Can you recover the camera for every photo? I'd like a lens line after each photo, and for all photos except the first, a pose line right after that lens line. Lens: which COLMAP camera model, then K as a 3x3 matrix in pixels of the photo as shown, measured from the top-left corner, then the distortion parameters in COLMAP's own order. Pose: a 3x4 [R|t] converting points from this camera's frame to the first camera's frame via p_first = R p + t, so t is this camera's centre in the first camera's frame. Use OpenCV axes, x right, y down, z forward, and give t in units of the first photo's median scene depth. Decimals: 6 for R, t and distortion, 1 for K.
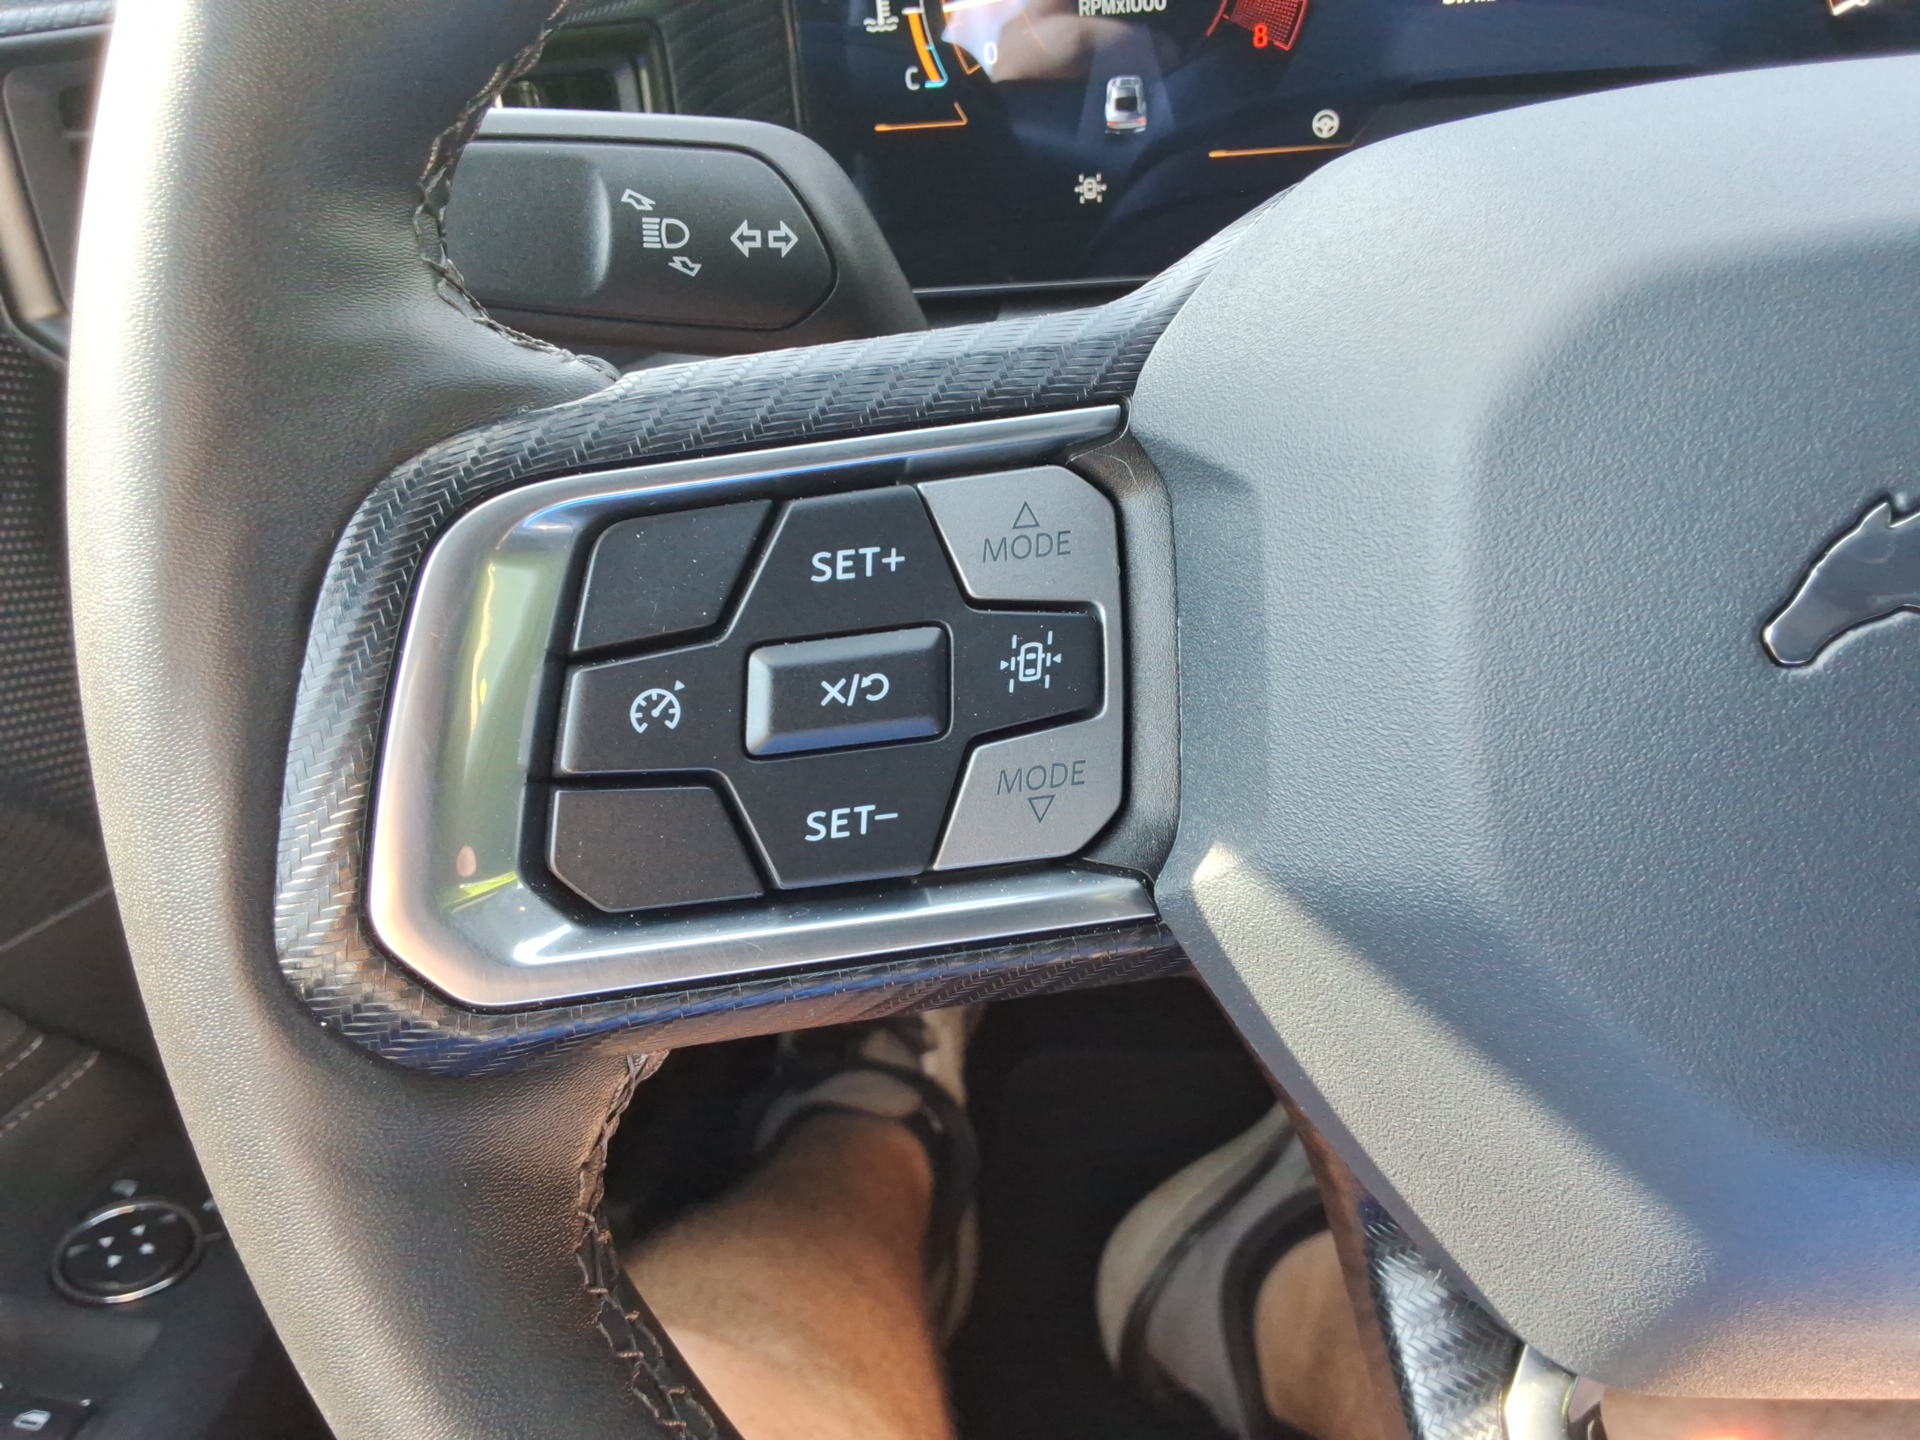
lens RADIAL K [[1565.6, 0, 987.5], [0, 1565.6, 690.6], [0, 0, 1]] dist [0.116322, -0.174509]
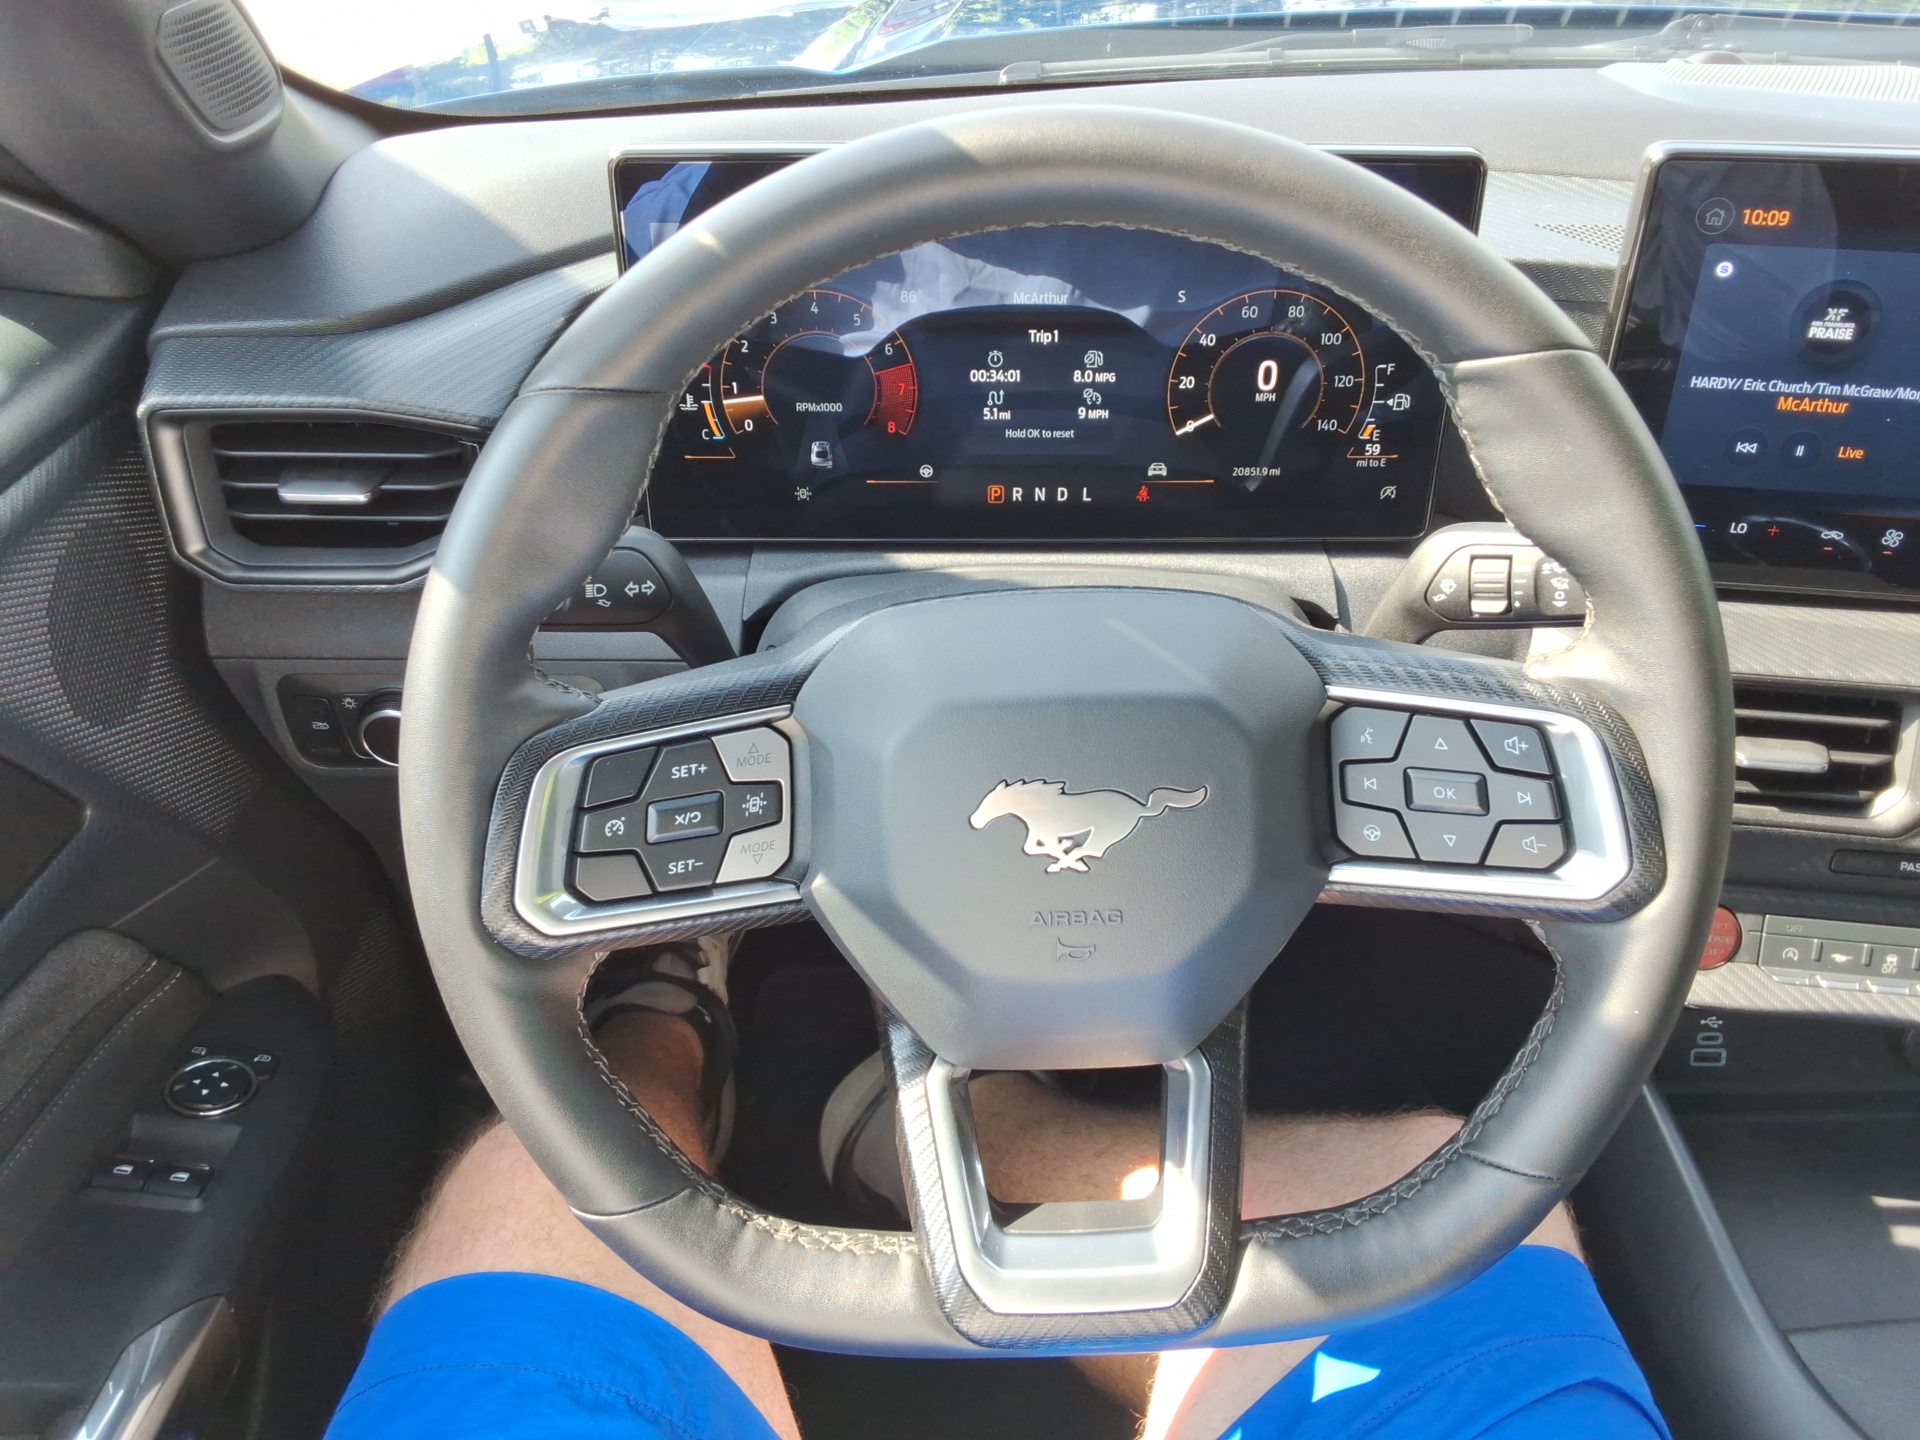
lens RADIAL K [[1565.6, 0, 967.9], [0, 1565.6, 698.2], [0, 0, 1]] dist [0.116322, -0.174509]
pose [[0.991037, 0.013105, 0.132945, 0.019290], [-0.019299, 0.998782, 0.045415, -0.210804], [-0.132188, -0.047574, 0.990082, -1.080443]]
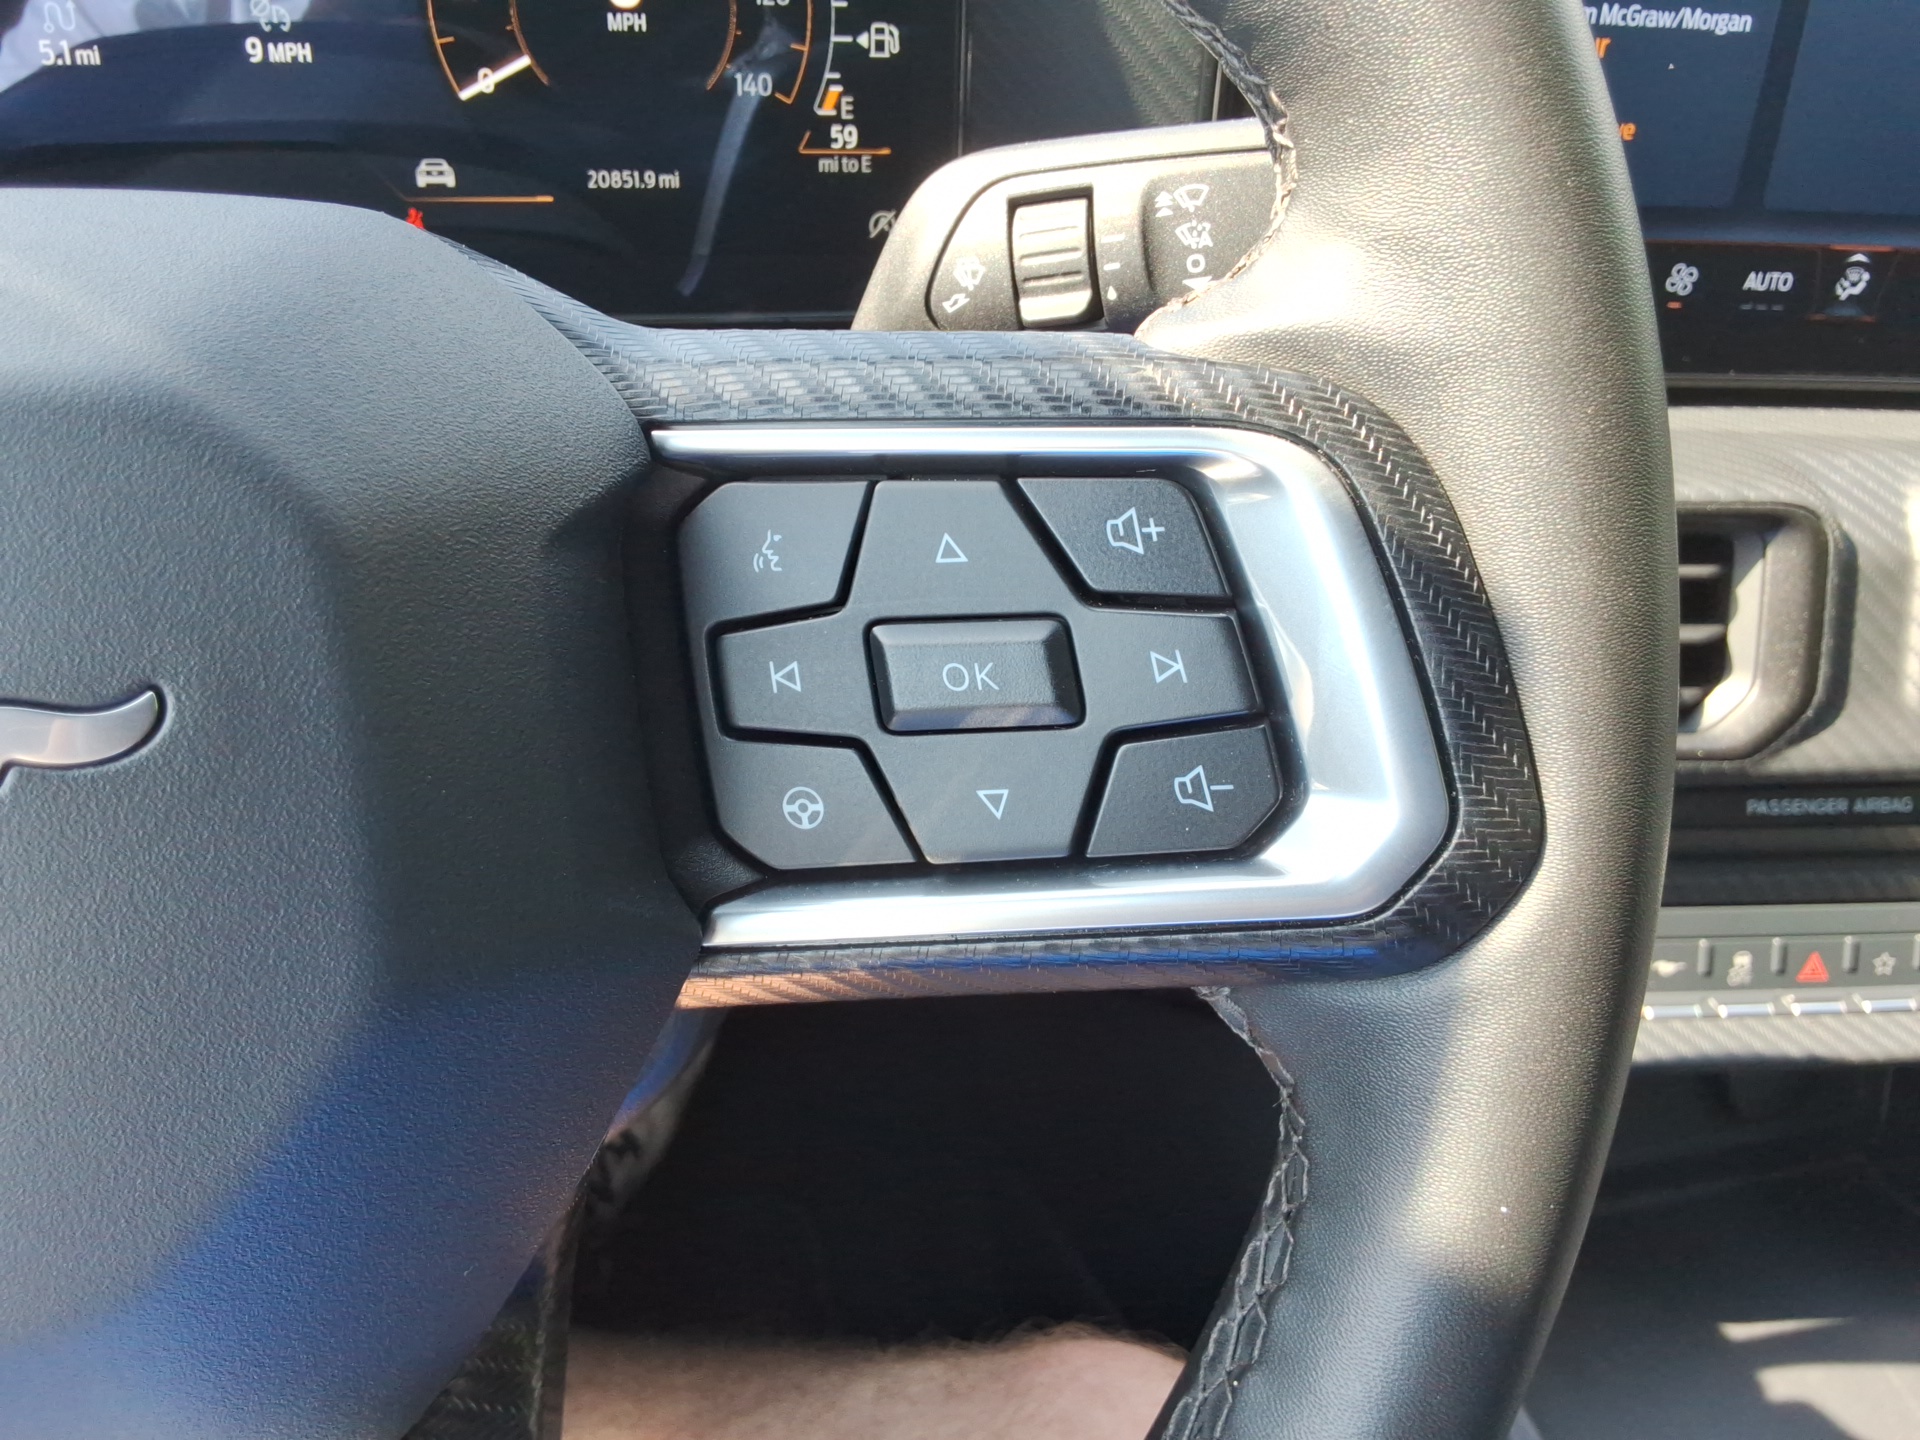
lens RADIAL K [[1565.6, 0, 971.2], [0, 1565.6, 699.7], [0, 0, 1]] dist [0.116322, -0.174509]
pose [[0.934089, -0.059905, 0.351980, 0.530486], [0.060956, 0.998108, 0.008108, -0.038009], [-0.351800, 0.013882, 0.935972, -0.066959]]
